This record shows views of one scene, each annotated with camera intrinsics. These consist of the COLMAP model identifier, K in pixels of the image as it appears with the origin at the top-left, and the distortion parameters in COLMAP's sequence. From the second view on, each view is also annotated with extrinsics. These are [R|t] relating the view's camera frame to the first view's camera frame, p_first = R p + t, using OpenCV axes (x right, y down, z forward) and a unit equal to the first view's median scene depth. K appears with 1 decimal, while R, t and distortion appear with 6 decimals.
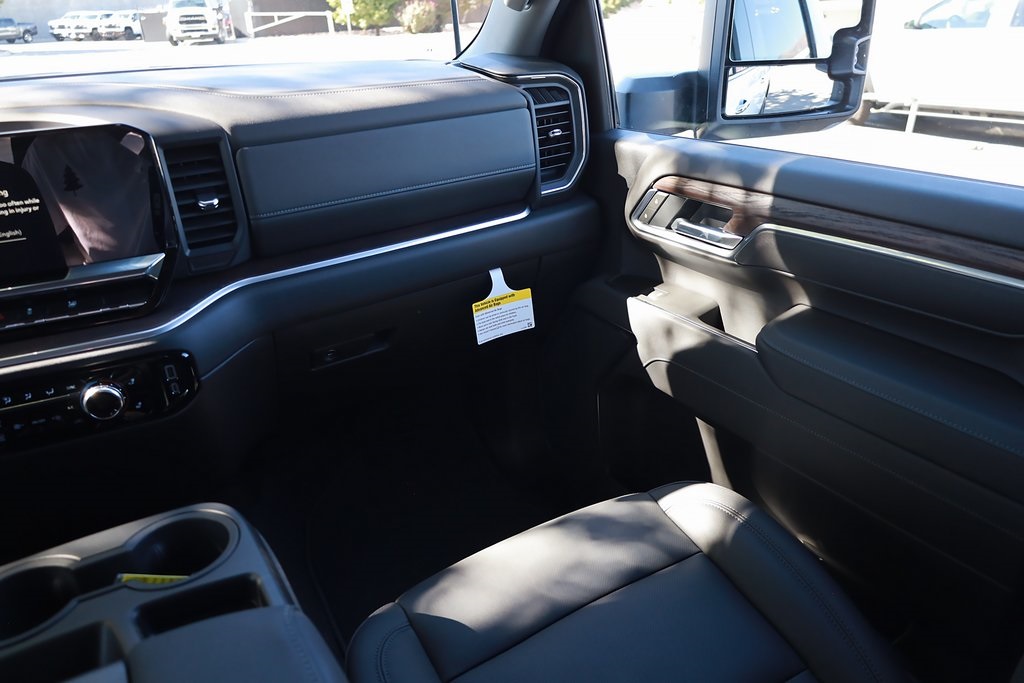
lens RADIAL K [[699.7, 0, 512.0], [0, 699.7, 341.5], [0, 0, 1]] dist [-0.003040, 0.000732]
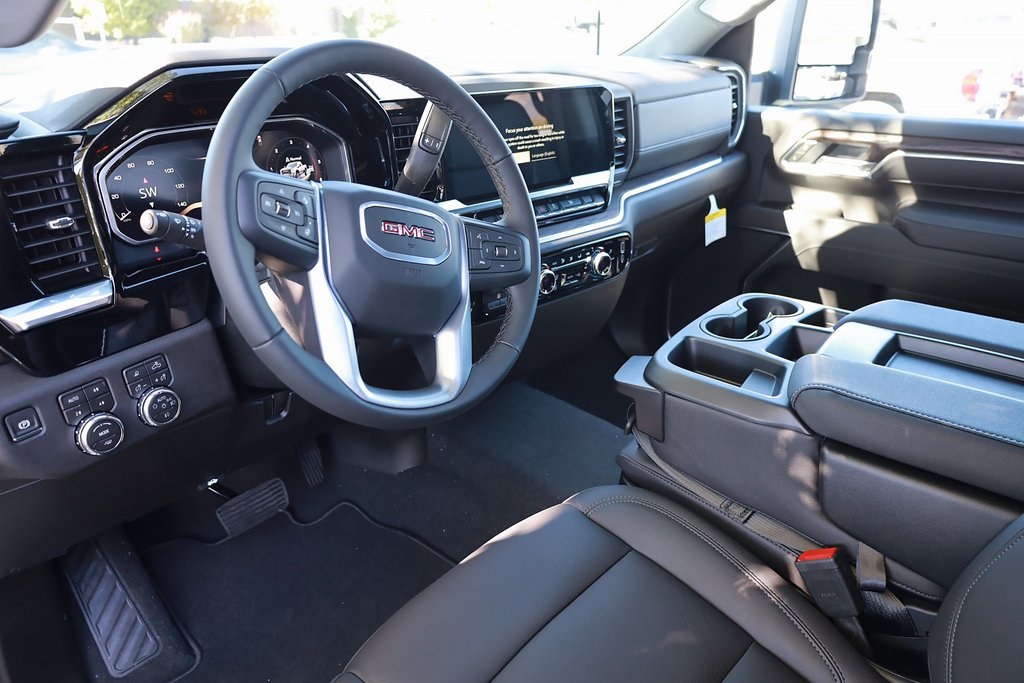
lens RADIAL K [[699.7, 0, 512.0], [0, 699.7, 341.5], [0, 0, 1]] dist [-0.003040, 0.000732]
pose [[0.948837, -0.090657, 0.302474, -0.928938], [0.099405, 0.994954, -0.013619, 0.191209], [-0.299713, 0.042989, 0.953060, -0.296218]]
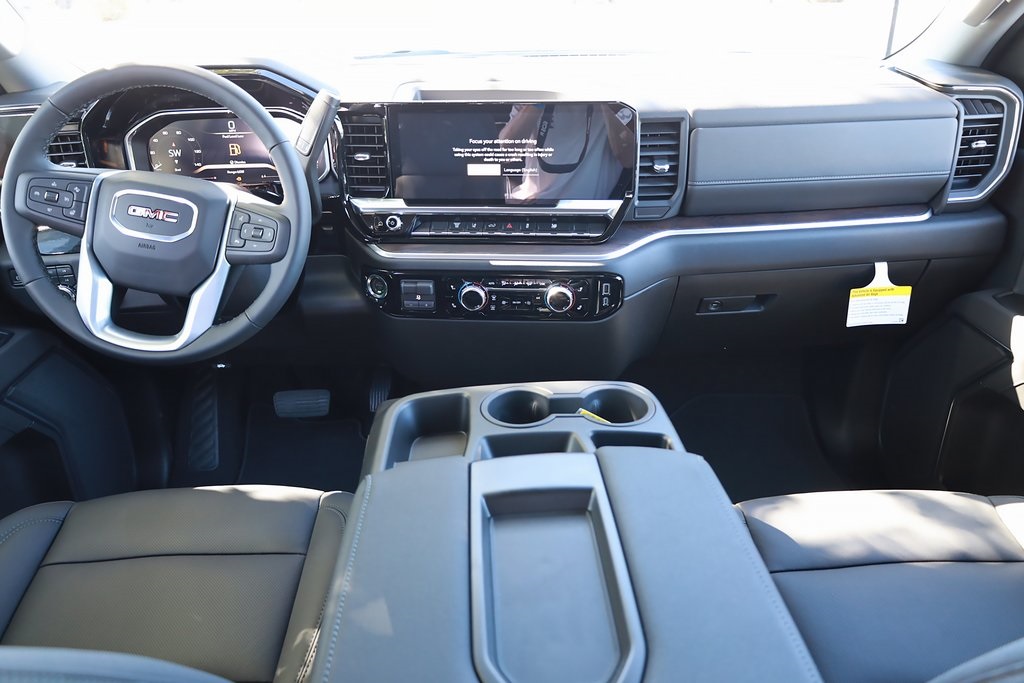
lens RADIAL K [[705.6, 0, 512.0], [0, 705.6, 341.5], [0, 0, 1]] dist [-0.010295, -0.001032]
pose [[0.880901, 0.239384, -0.408300, -0.055034], [-0.223035, 0.970830, 0.087997, 0.048507], [0.417456, 0.013548, 0.908596, -0.232217]]
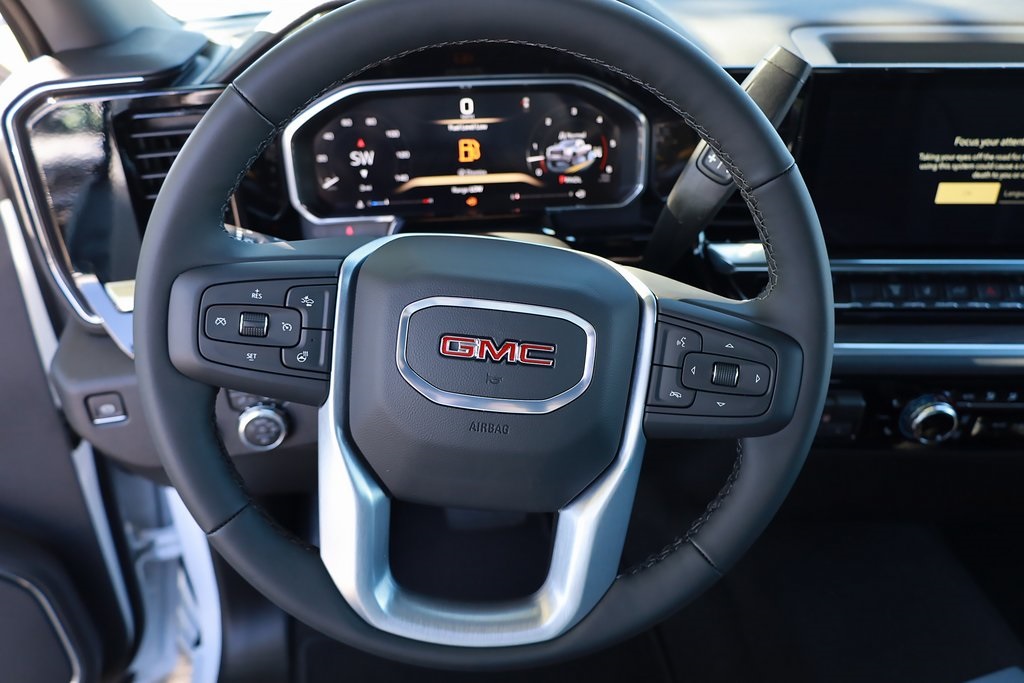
lens RADIAL K [[692.3, 0, 512.0], [0, 692.3, 341.5], [0, 0, 1]] dist [-0.022151, 0.002142]
pose [[0.901959, 0.250485, -0.351749, -0.684598], [-0.206206, 0.965535, 0.158813, 0.007239], [0.379406, -0.070710, 0.922524, 0.032197]]
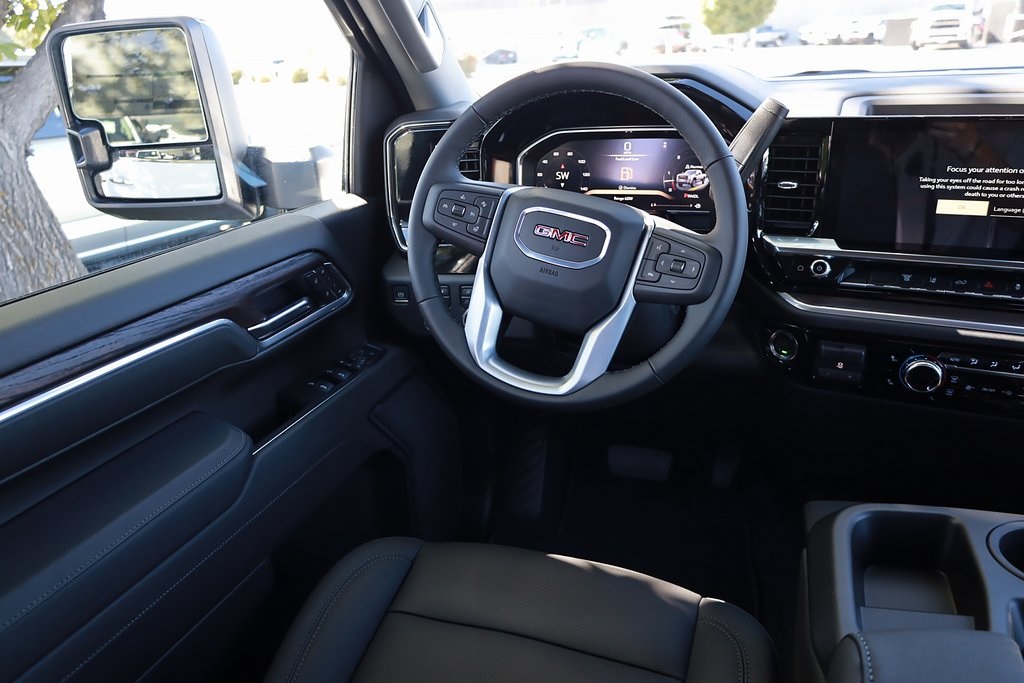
lens RADIAL K [[705.6, 0, 512.0], [0, 705.6, 341.5], [0, 0, 1]] dist [-0.010295, -0.001032]
pose [[0.627710, 0.301559, -0.717665, -0.289150], [-0.307840, 0.942929, 0.126960, 0.096509], [0.714993, 0.141232, 0.684718, -0.169036]]
